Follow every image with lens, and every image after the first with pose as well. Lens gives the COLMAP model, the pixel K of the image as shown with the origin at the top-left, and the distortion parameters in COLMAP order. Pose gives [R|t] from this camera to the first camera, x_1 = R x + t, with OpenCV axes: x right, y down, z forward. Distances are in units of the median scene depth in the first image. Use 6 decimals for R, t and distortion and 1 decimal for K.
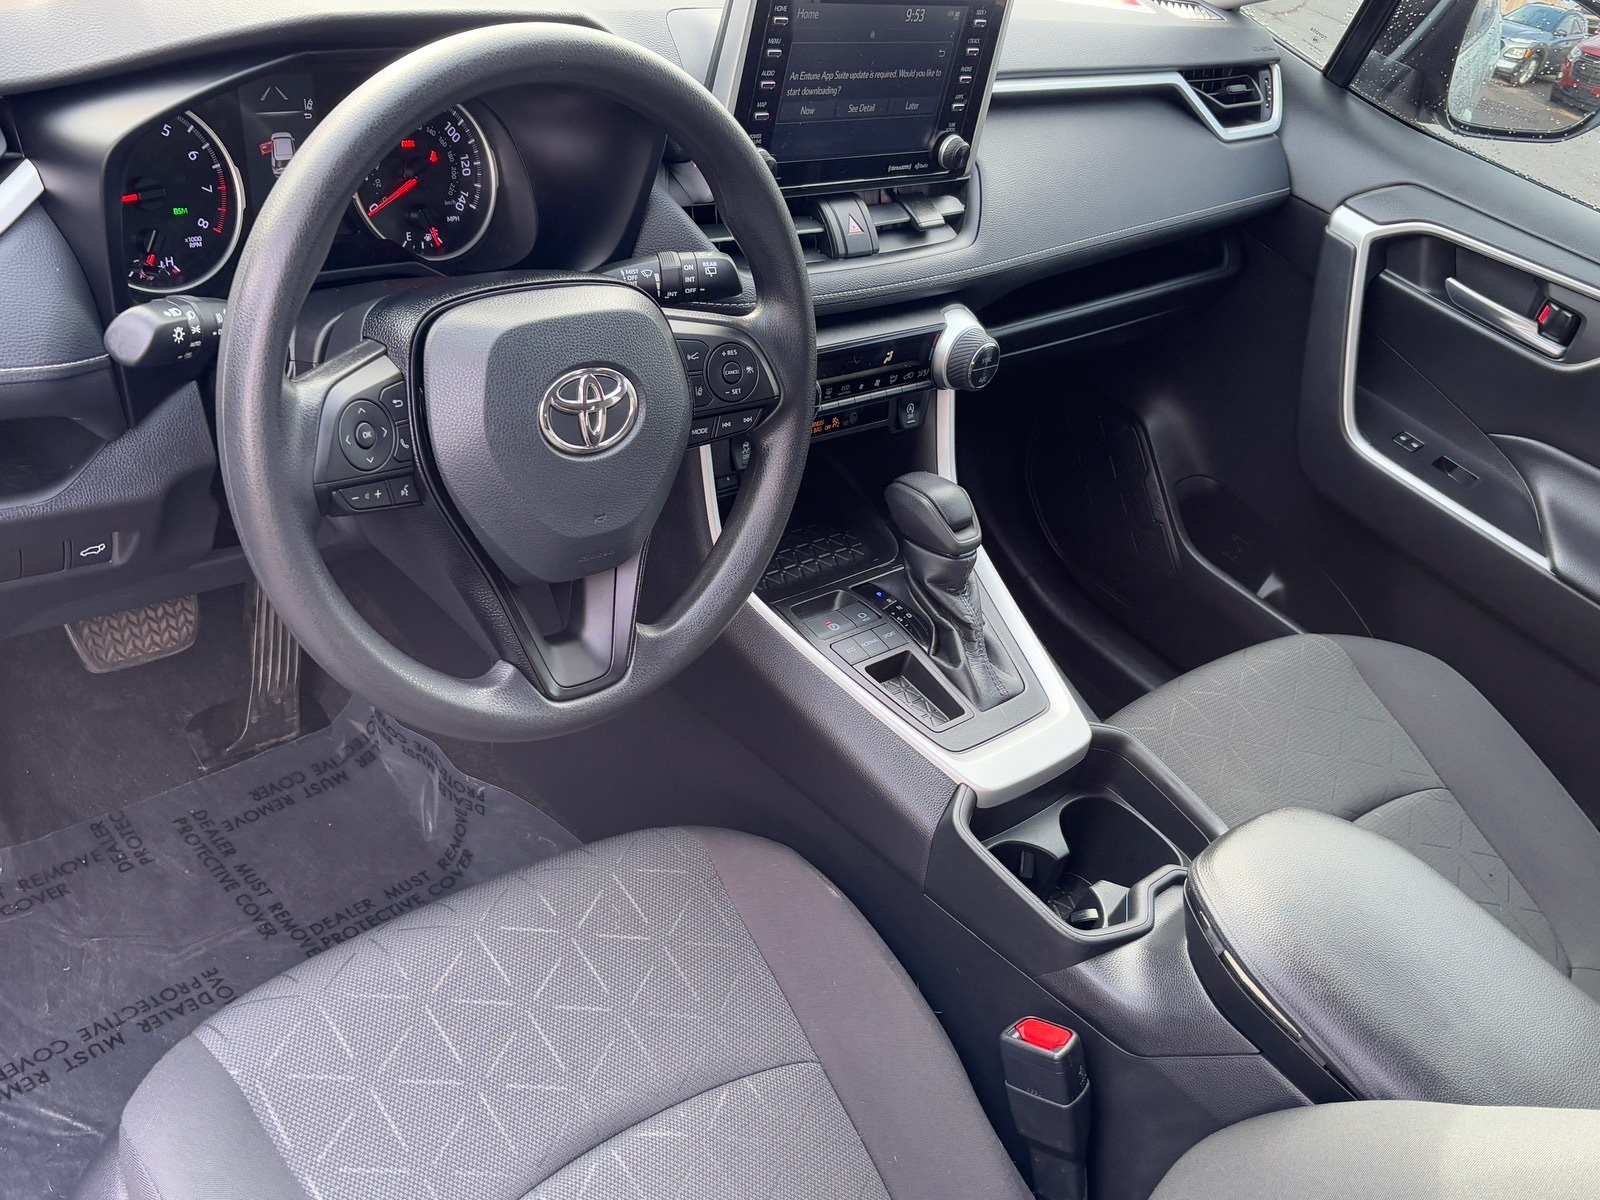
lens RADIAL K [[1624.8, 0, 782.0], [0, 1624.8, 631.7], [0, 0, 1]] dist [0.005173, 0.000000]
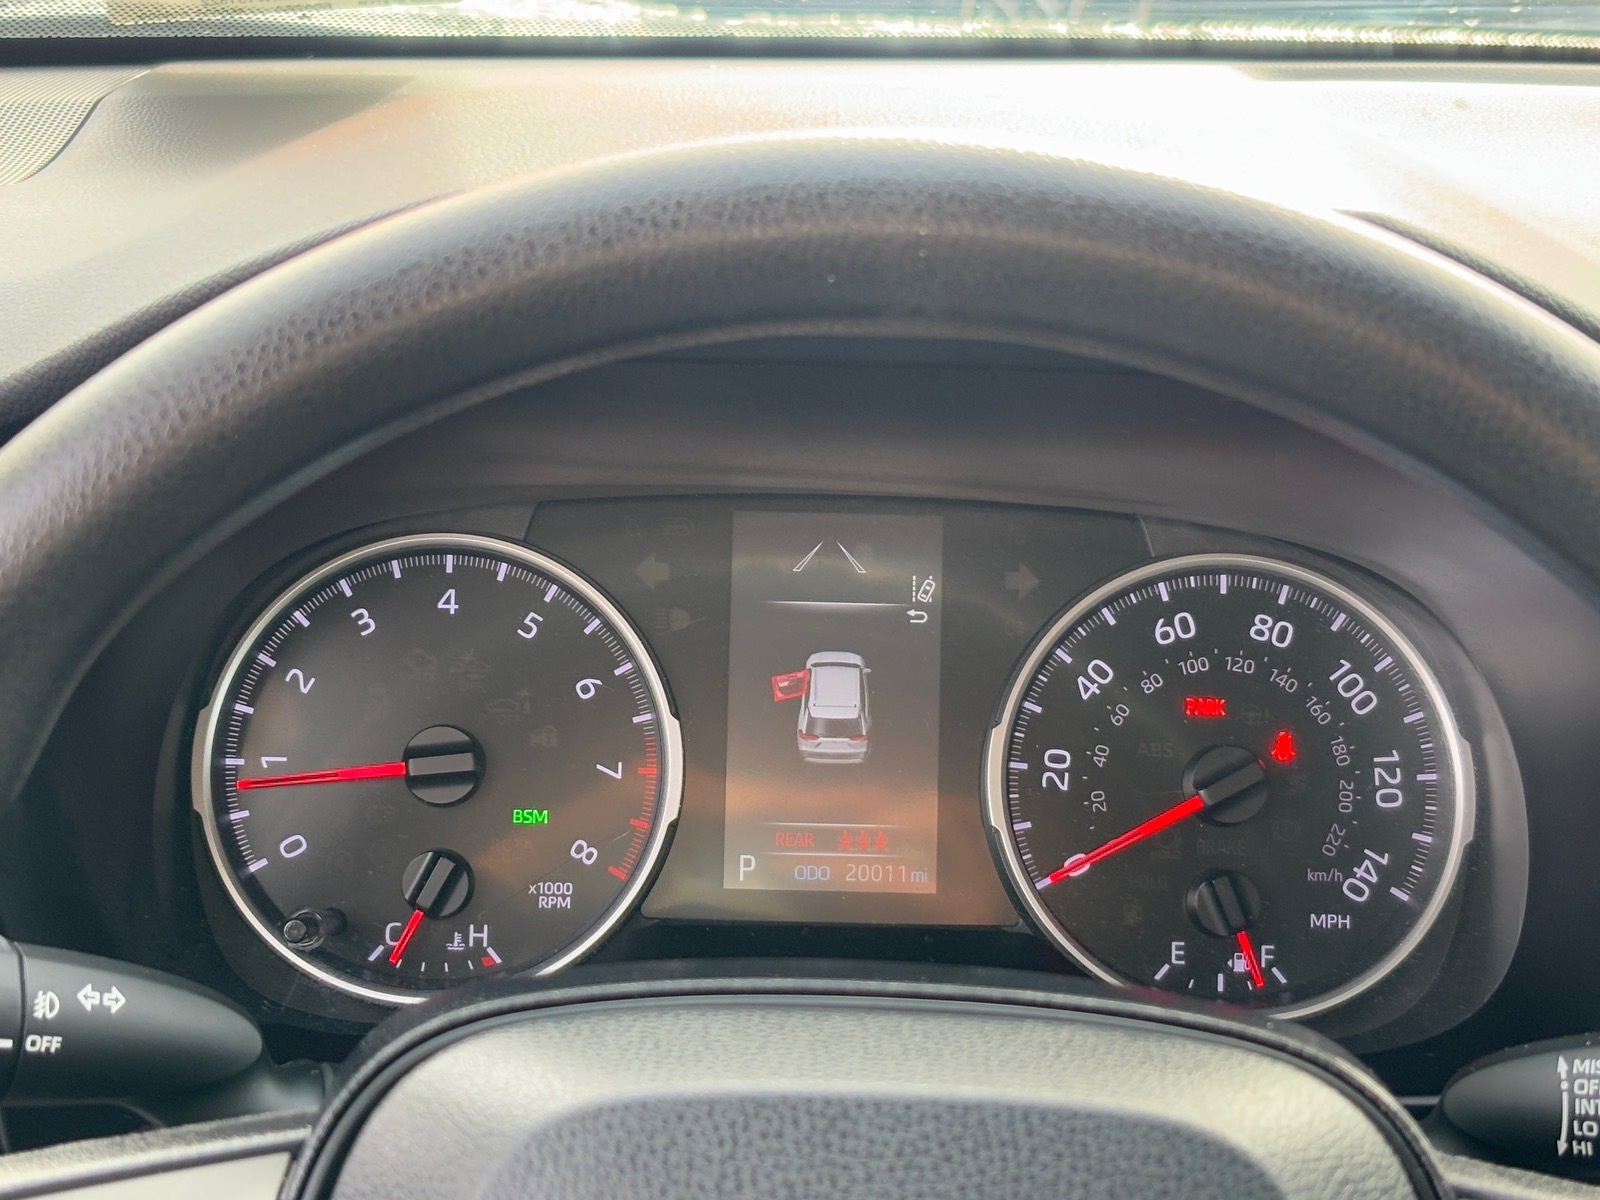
lens RADIAL K [[2881.3, 0, 767.3], [0, 2881.3, 594.2], [0, 0, 1]] dist [0.124961, 0.000000]
pose [[0.721431, -0.032938, -0.691703, 0.137120], [-0.267151, 0.908306, -0.321885, -0.078576], [0.638880, 0.417007, 0.646481, 0.456975]]
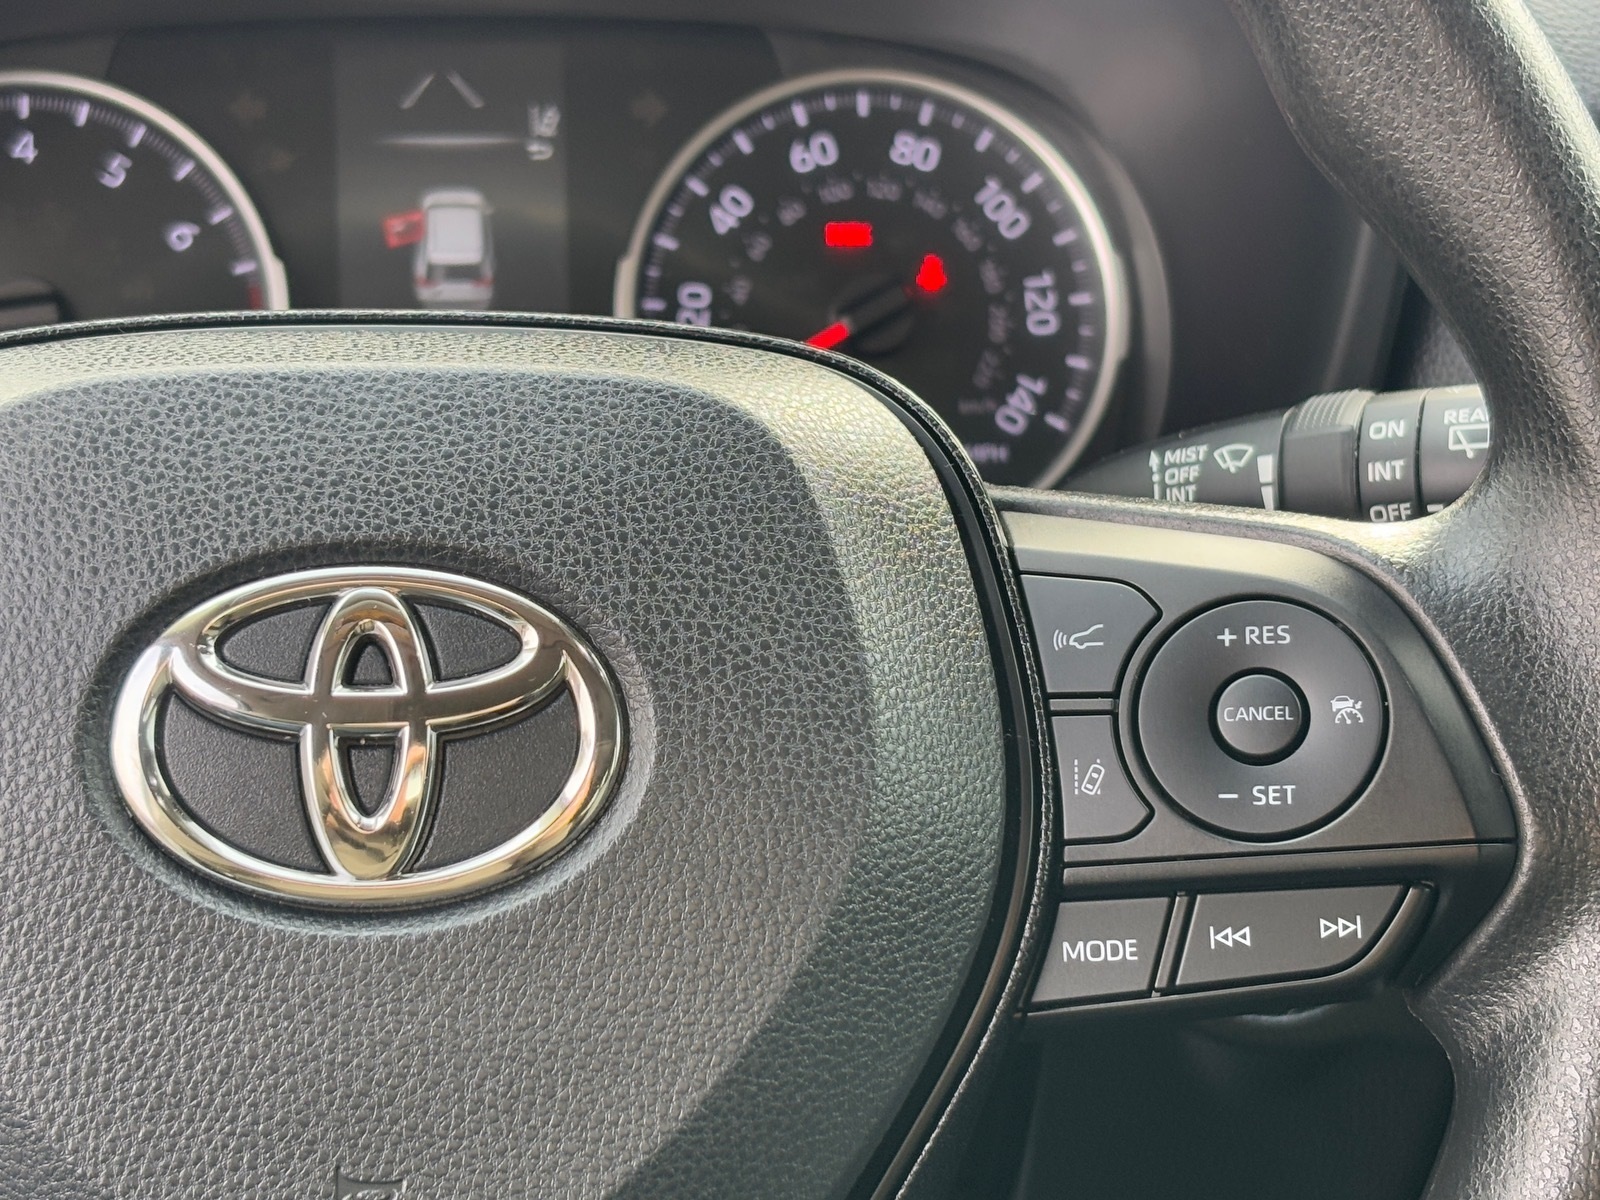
lens RADIAL K [[3087.8, 0, 785.2], [0, 3087.8, 629.8], [0, 0, 1]] dist [0.110399, 0.000000]
pose [[0.759286, -0.044896, -0.649207, 0.167346], [-0.206995, 0.929142, -0.306347, -0.015318], [0.616959, 0.366988, 0.696191, 0.510762]]
